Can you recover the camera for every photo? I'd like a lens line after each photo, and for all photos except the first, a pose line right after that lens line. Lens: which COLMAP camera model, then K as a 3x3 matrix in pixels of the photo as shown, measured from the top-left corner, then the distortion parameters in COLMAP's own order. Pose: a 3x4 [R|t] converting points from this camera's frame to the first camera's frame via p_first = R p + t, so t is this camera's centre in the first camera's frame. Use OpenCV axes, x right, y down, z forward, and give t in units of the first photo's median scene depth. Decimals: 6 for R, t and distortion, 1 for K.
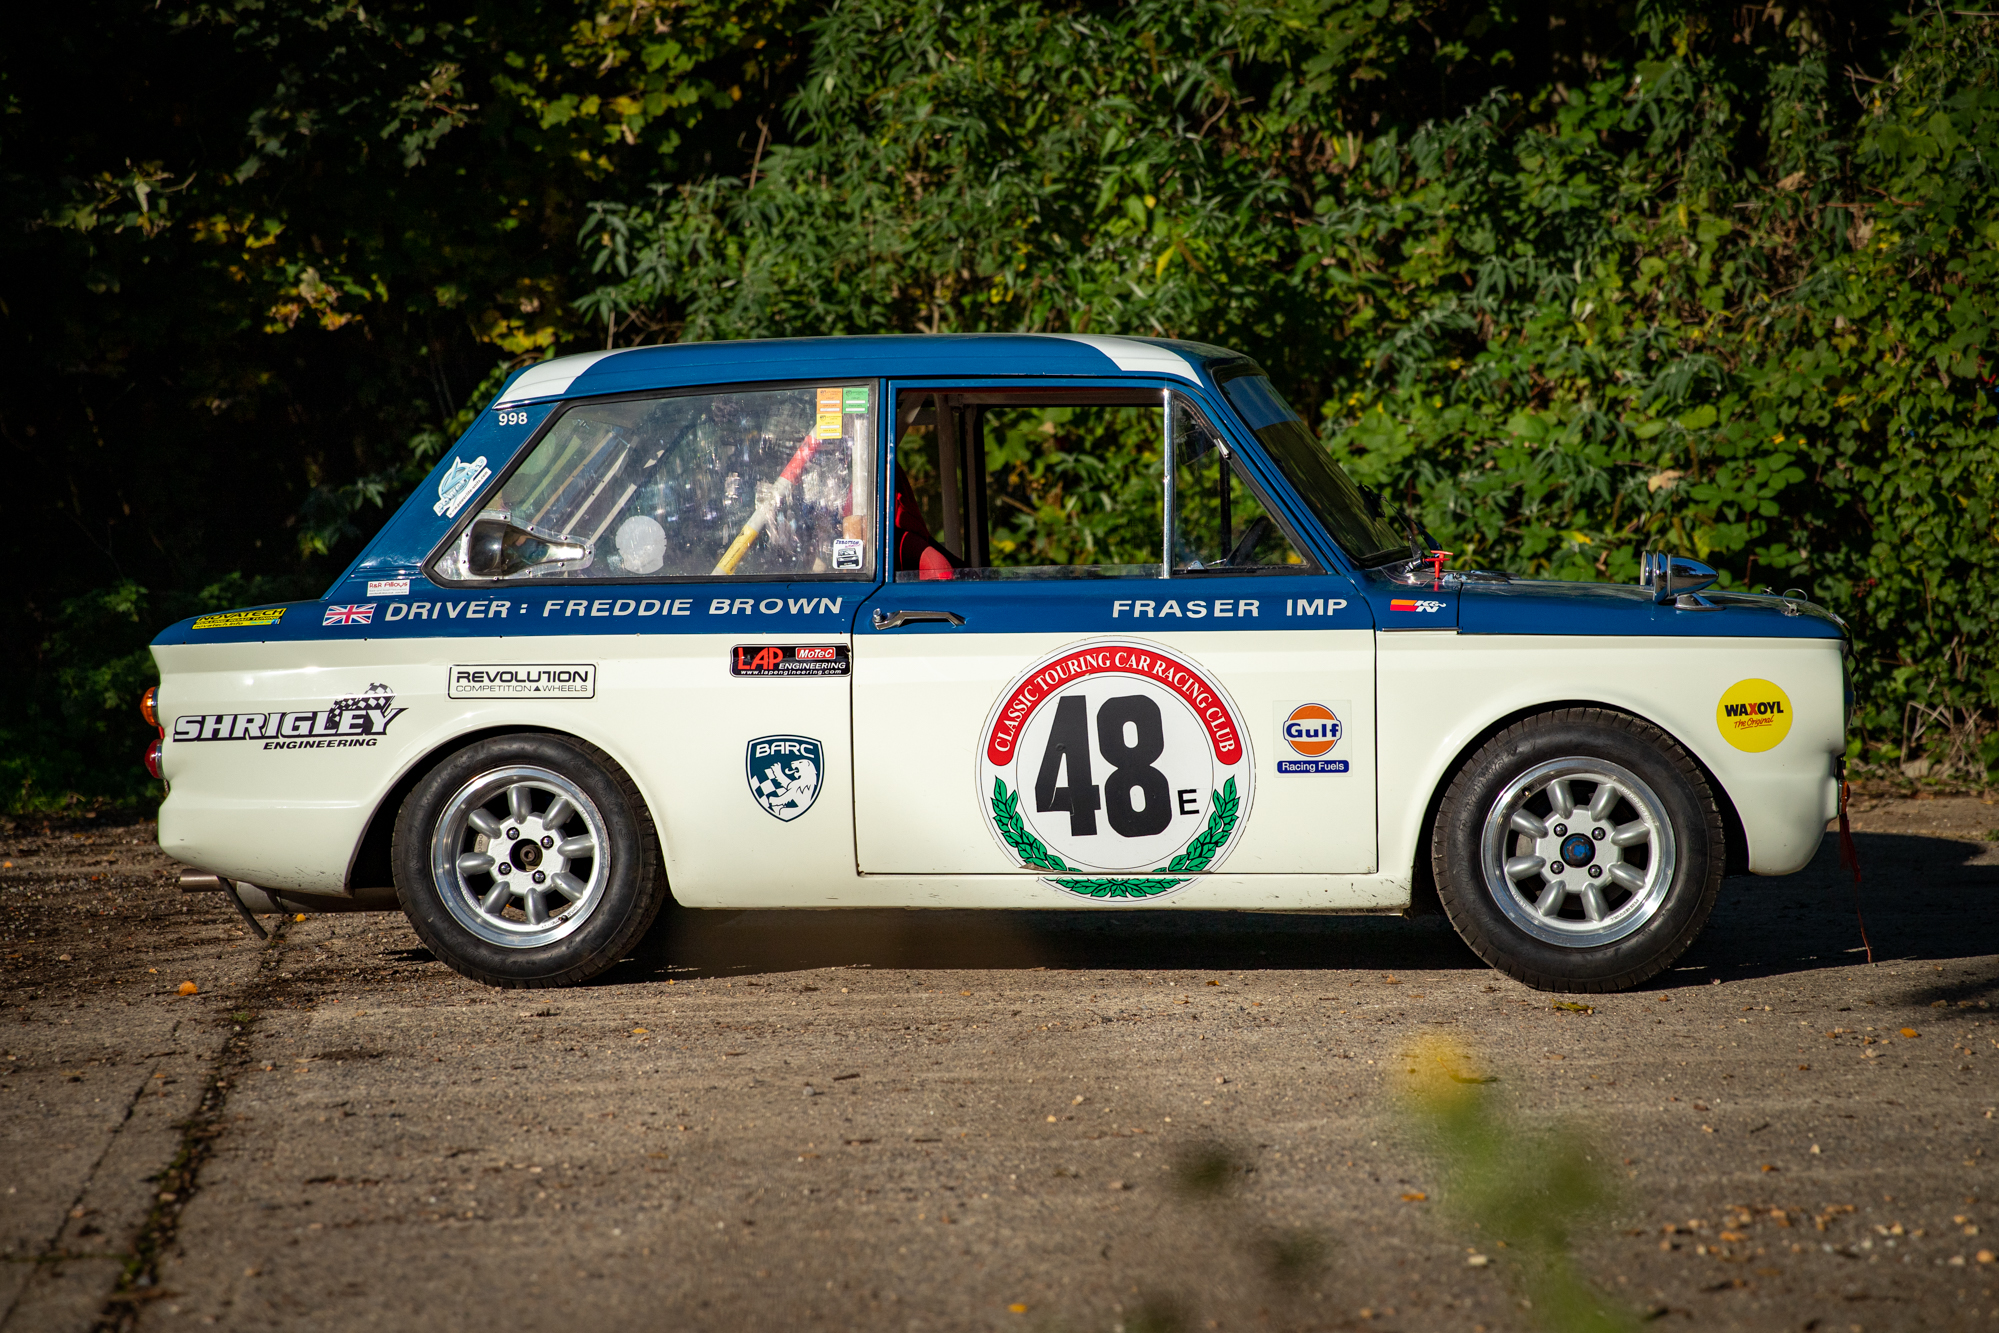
lens RADIAL K [[3907.8, 0, 1001.0], [0, 3907.8, 701.5], [0, 0, 1]] dist [0.197367, 0.250840]
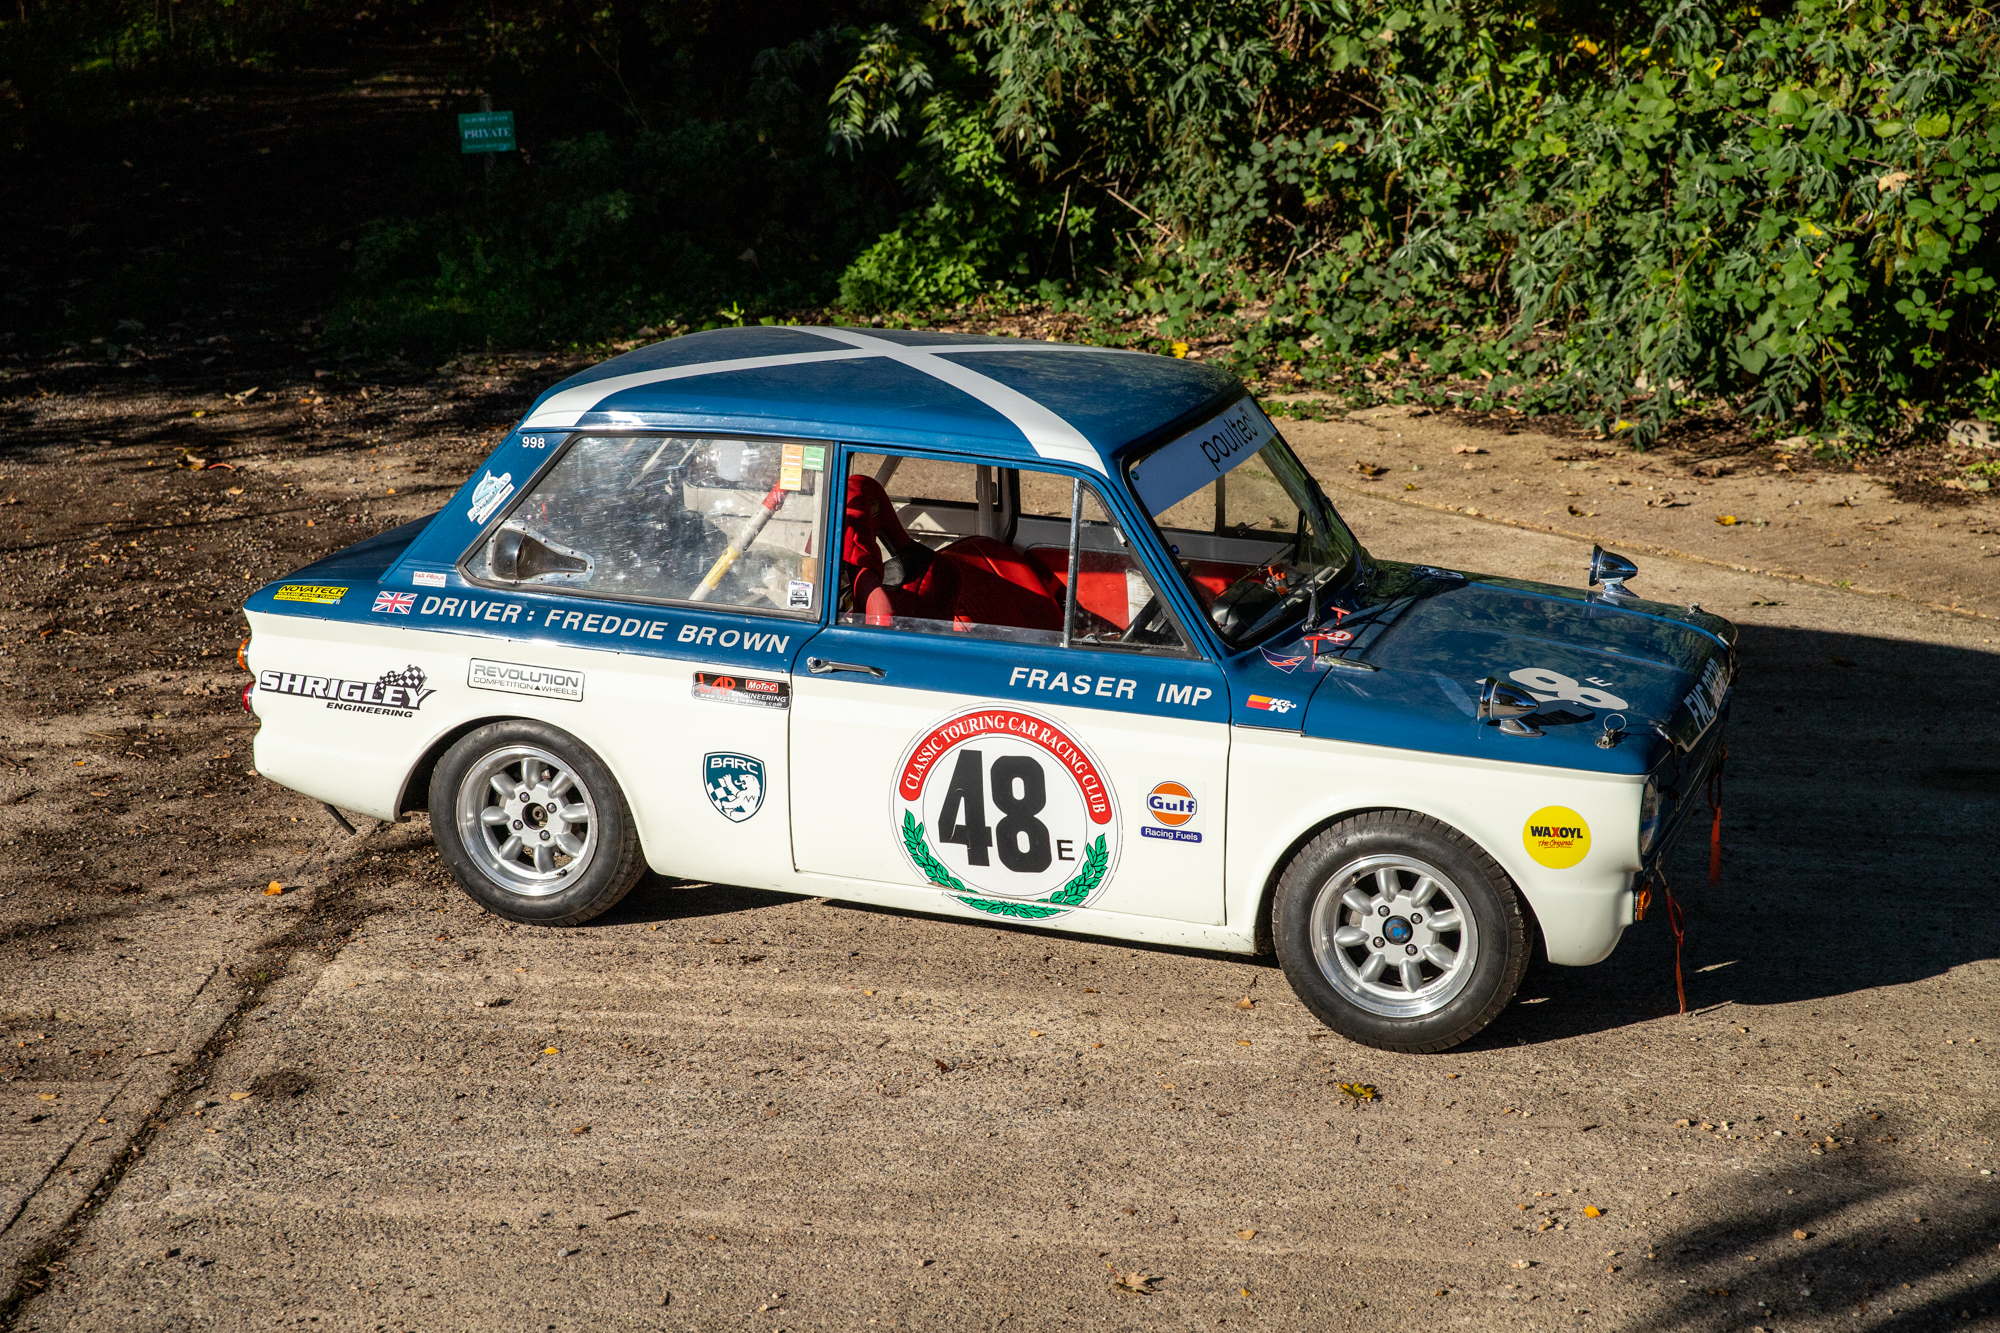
lens RADIAL K [[3298.4, 0, 1000.0], [0, 3298.4, 666.5], [0, 0, 1]] dist [0.173266, -0.003308]
pose [[0.981171, 0.080265, -0.175676, 0.192352], [-0.038866, 0.973005, 0.227489, -0.242688], [0.189193, -0.216378, 0.957803, 0.084756]]
